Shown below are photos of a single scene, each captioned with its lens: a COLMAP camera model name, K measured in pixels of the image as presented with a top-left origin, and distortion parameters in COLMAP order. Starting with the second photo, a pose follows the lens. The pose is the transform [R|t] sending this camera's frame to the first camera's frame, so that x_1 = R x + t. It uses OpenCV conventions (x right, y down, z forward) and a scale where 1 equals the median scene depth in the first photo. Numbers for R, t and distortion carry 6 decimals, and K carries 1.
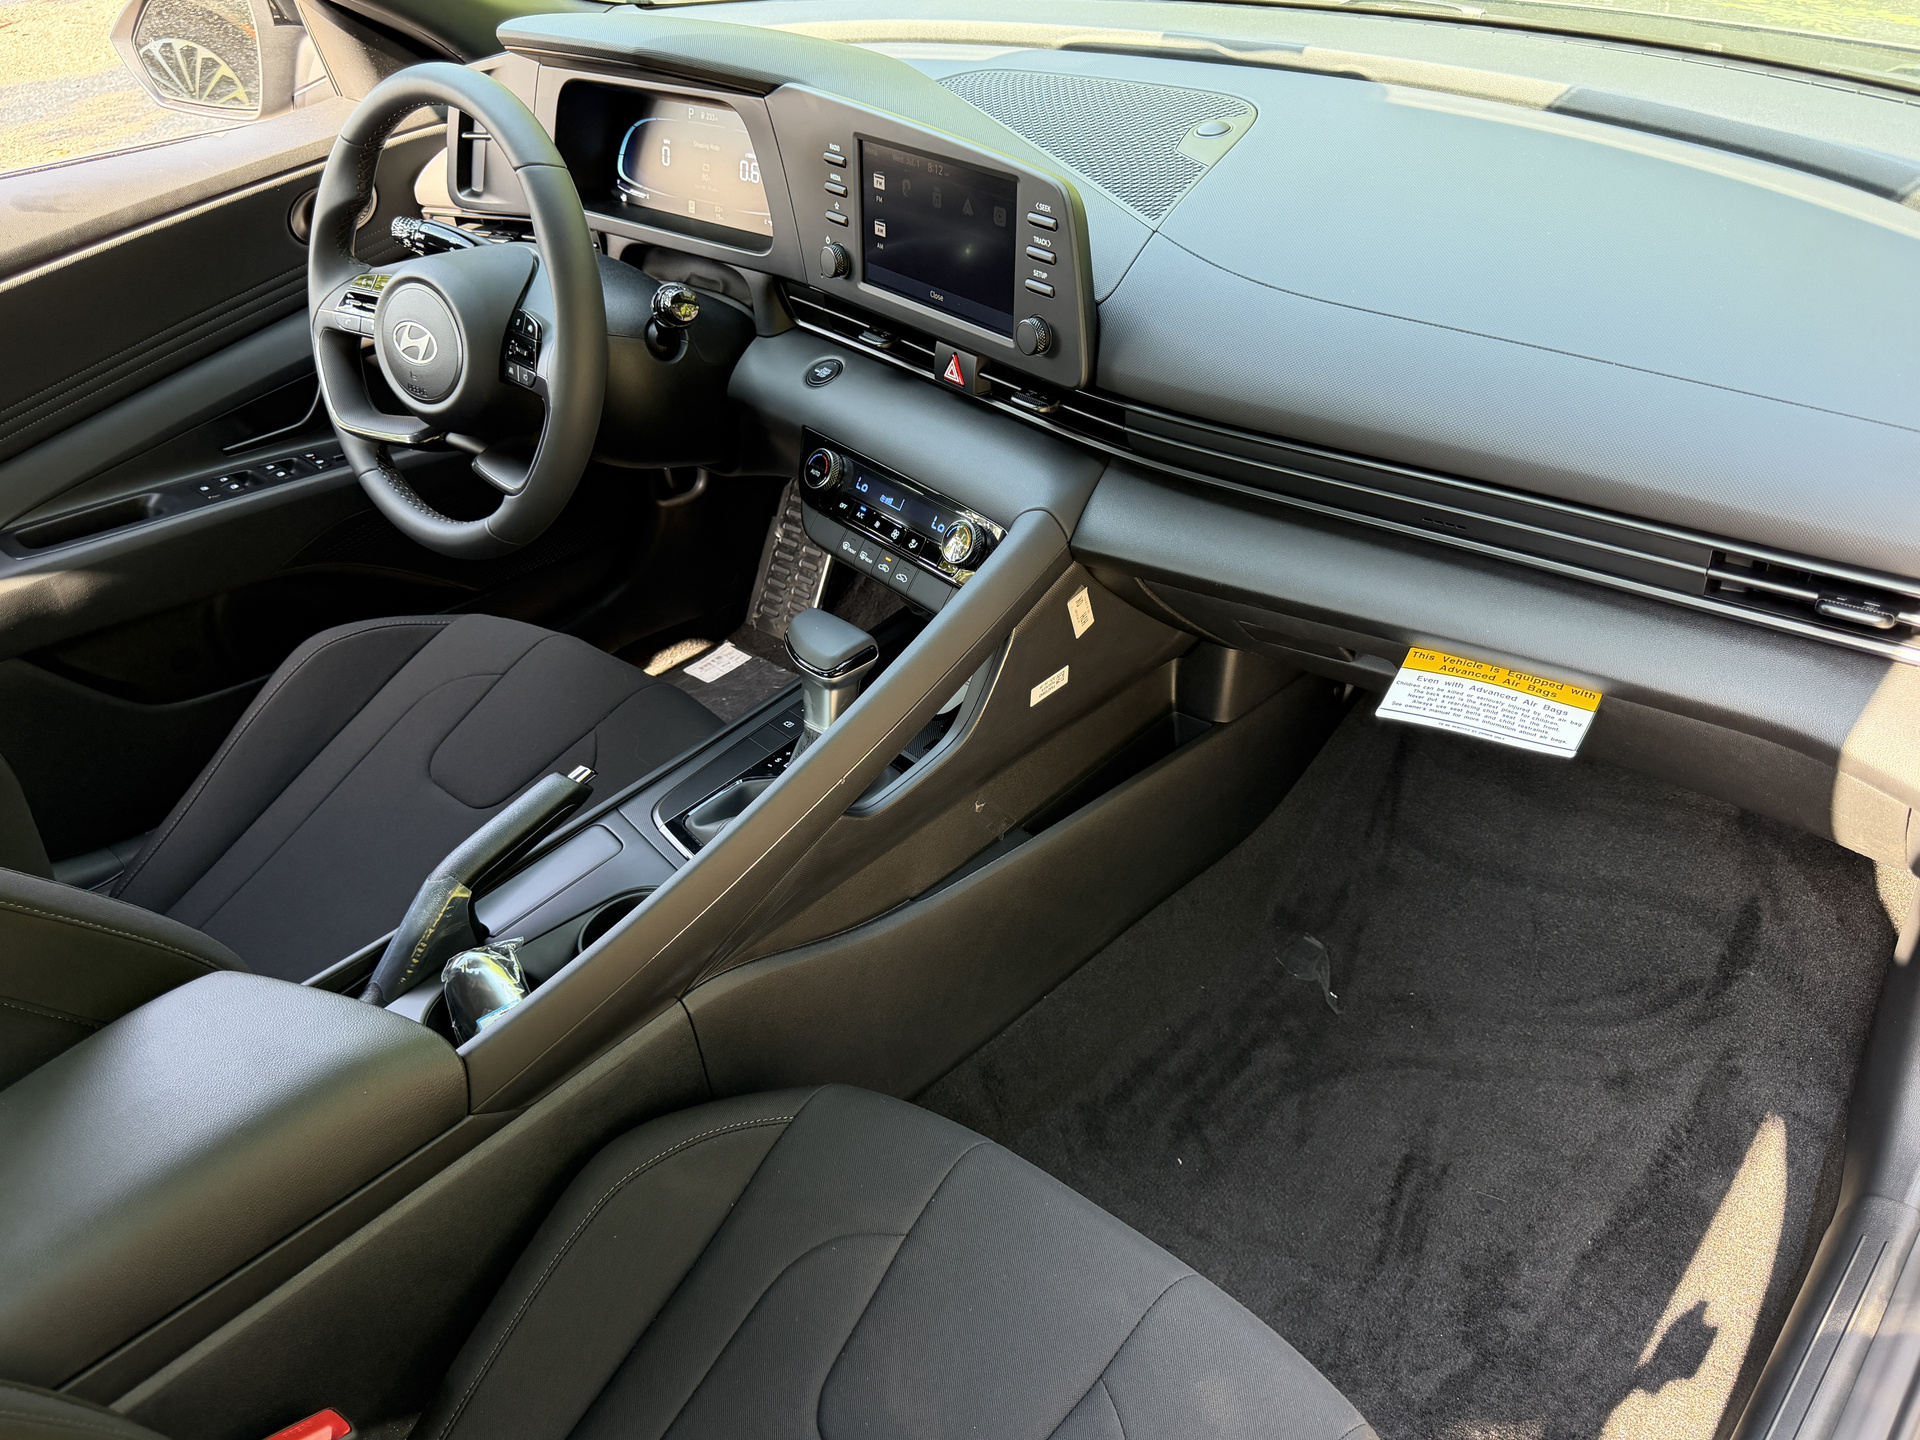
lens RADIAL K [[1490.5, 0, 960.8], [0, 1490.5, 753.9], [0, 0, 1]] dist [0.088749, -0.135892]
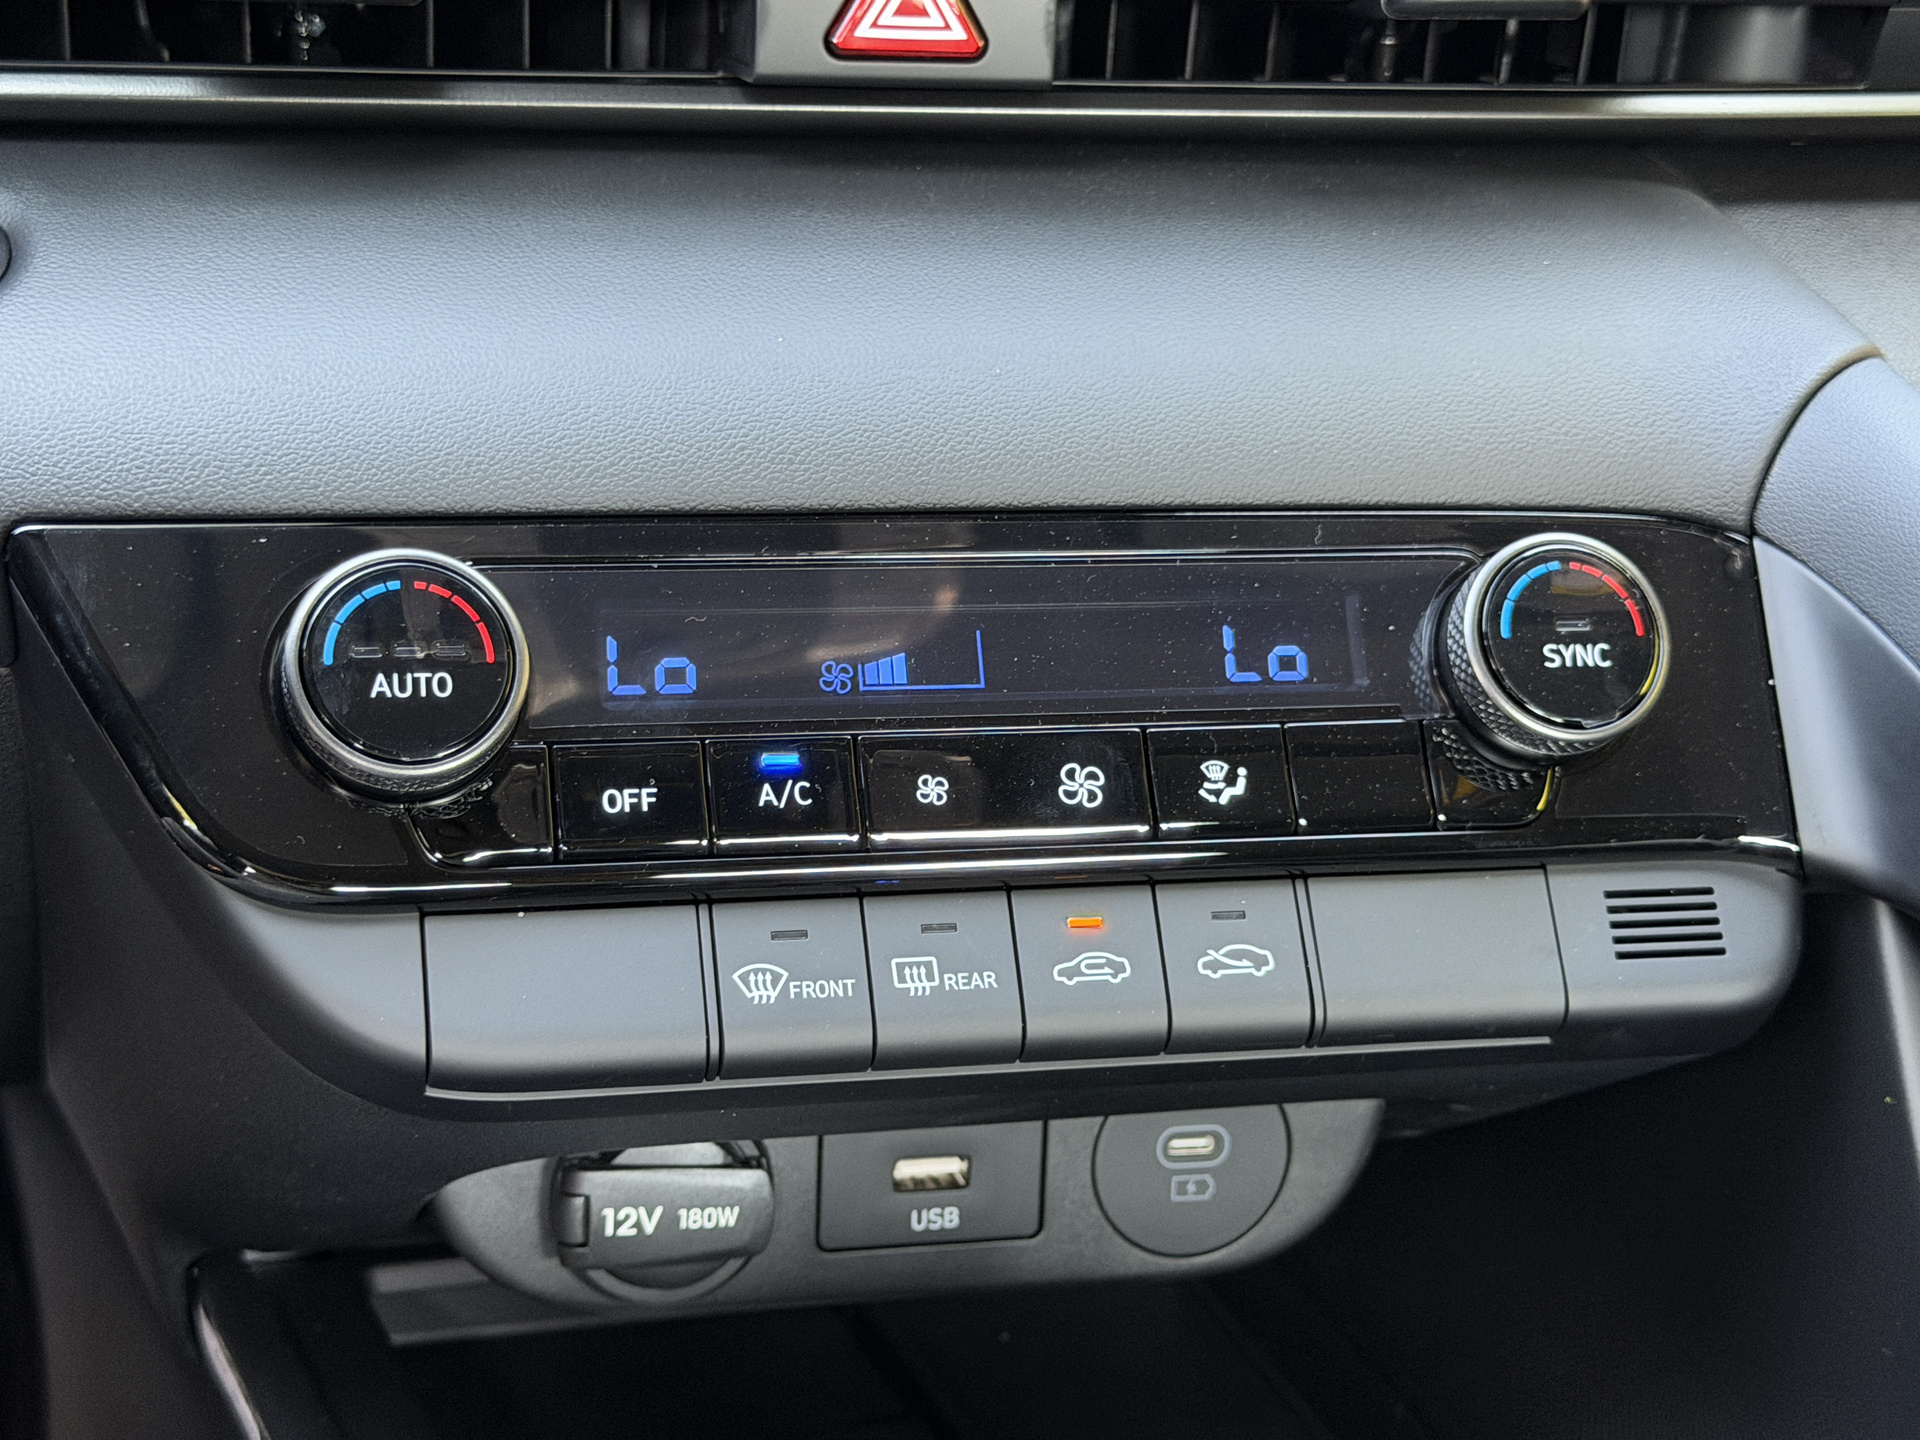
lens RADIAL K [[3284.6, 0, 960.0], [0, 3284.6, 720.0], [0, 0, 1]] dist [0.124583, -0.025954]
pose [[0.429859, -0.238349, 0.870868, -0.418854], [0.455528, 0.890024, 0.018744, -0.168928], [-0.779561, 0.388648, 0.491160, 0.793709]]
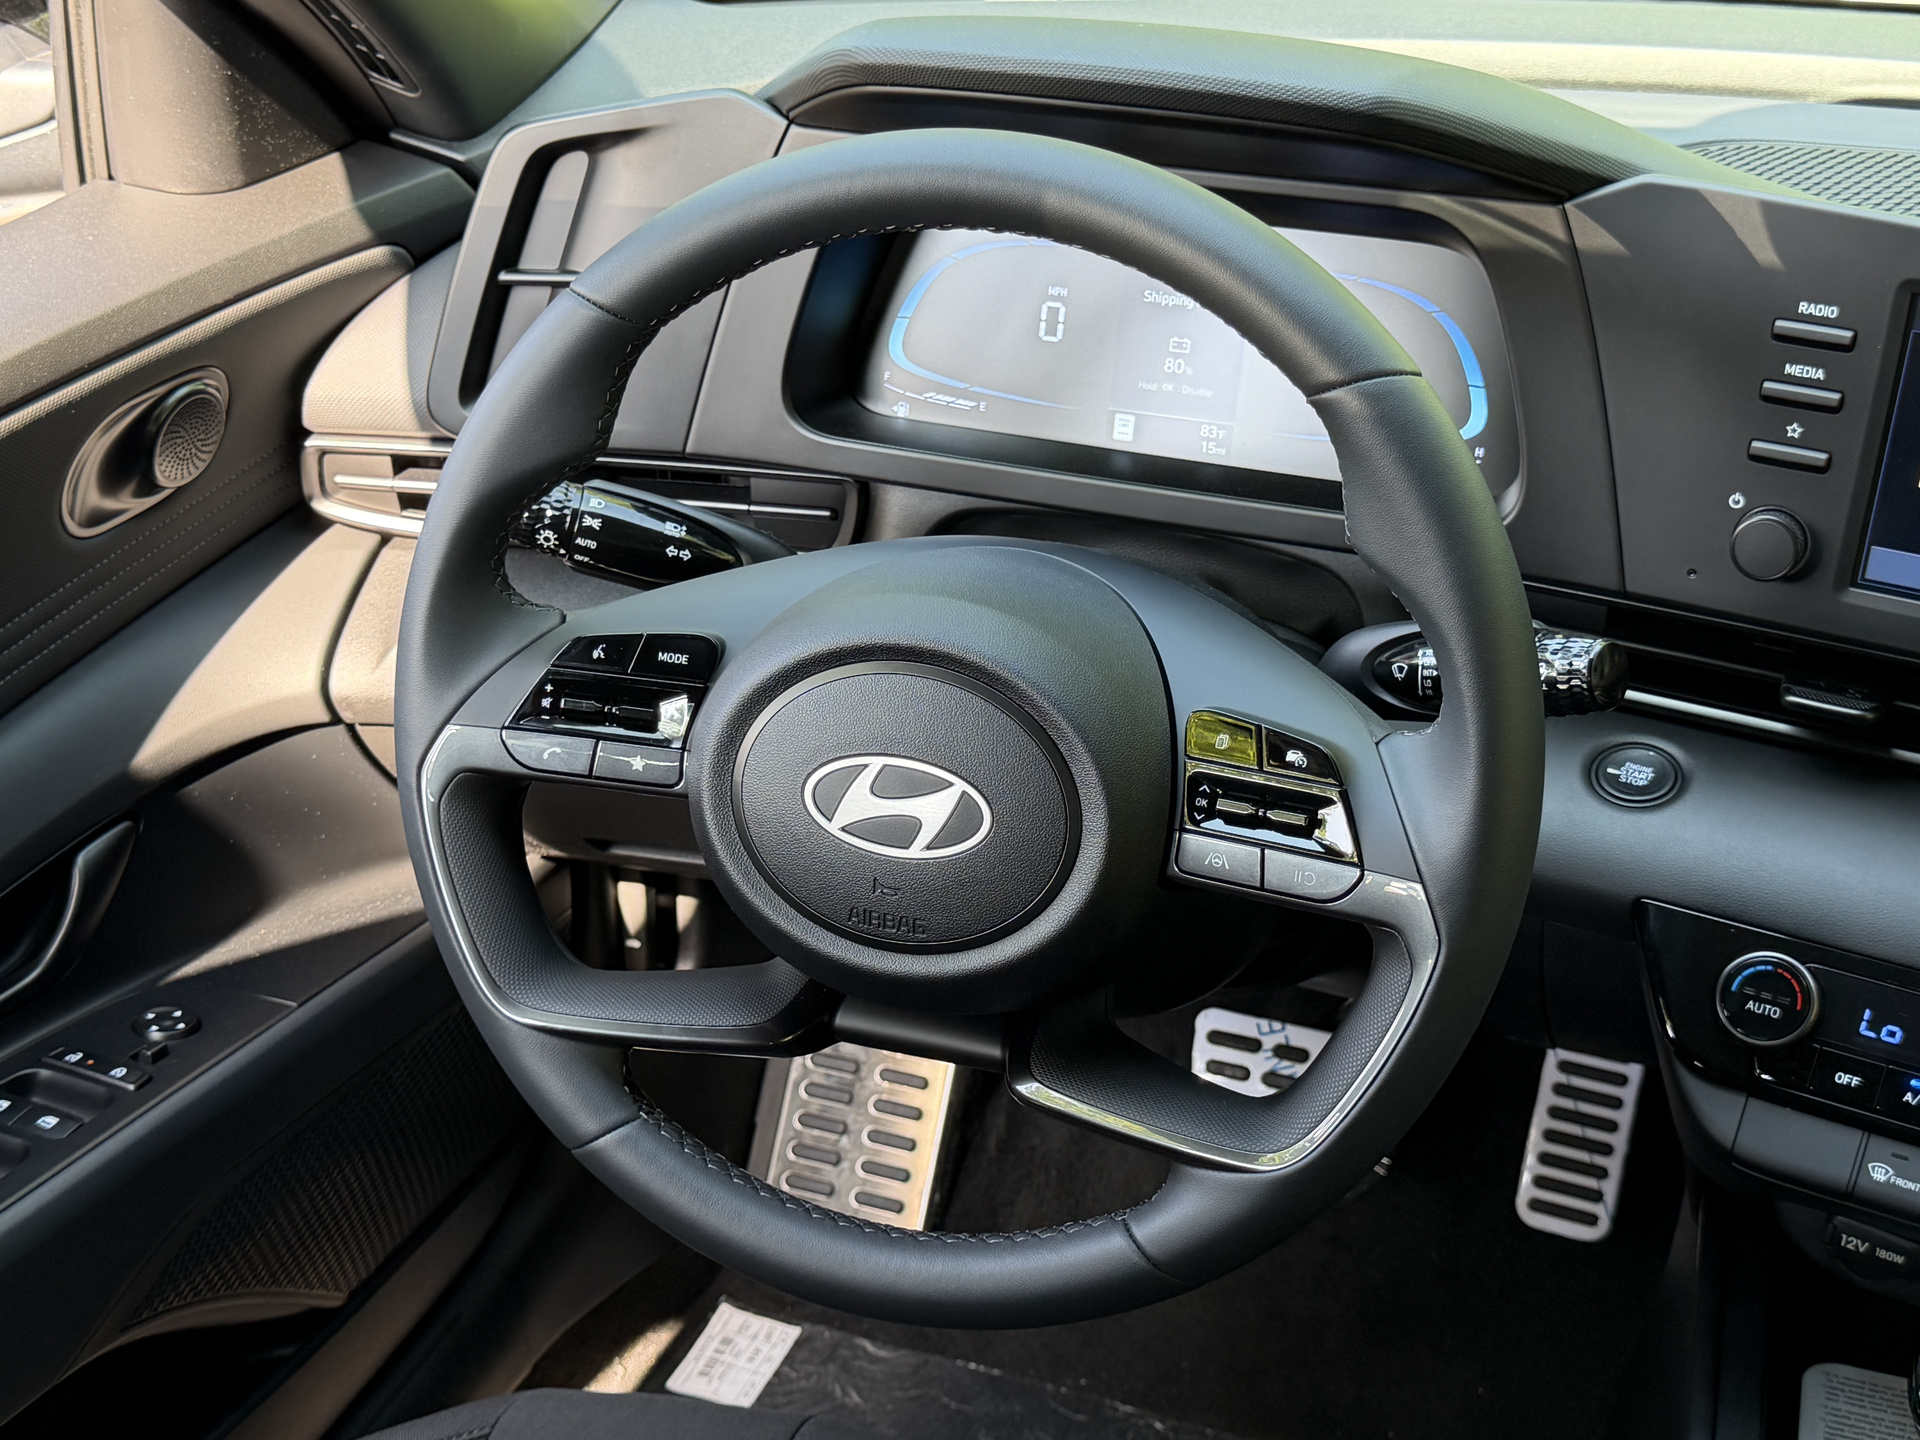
lens RADIAL K [[2518.2, 0, 949.5], [0, 2518.2, 754.6], [0, 0, 1]] dist [0.163532, -0.343530]
pose [[0.928215, -0.081232, 0.363068, -0.601081], [0.142071, 0.979310, -0.144109, -0.194292], [-0.343850, 0.185345, 0.920551, 0.400359]]
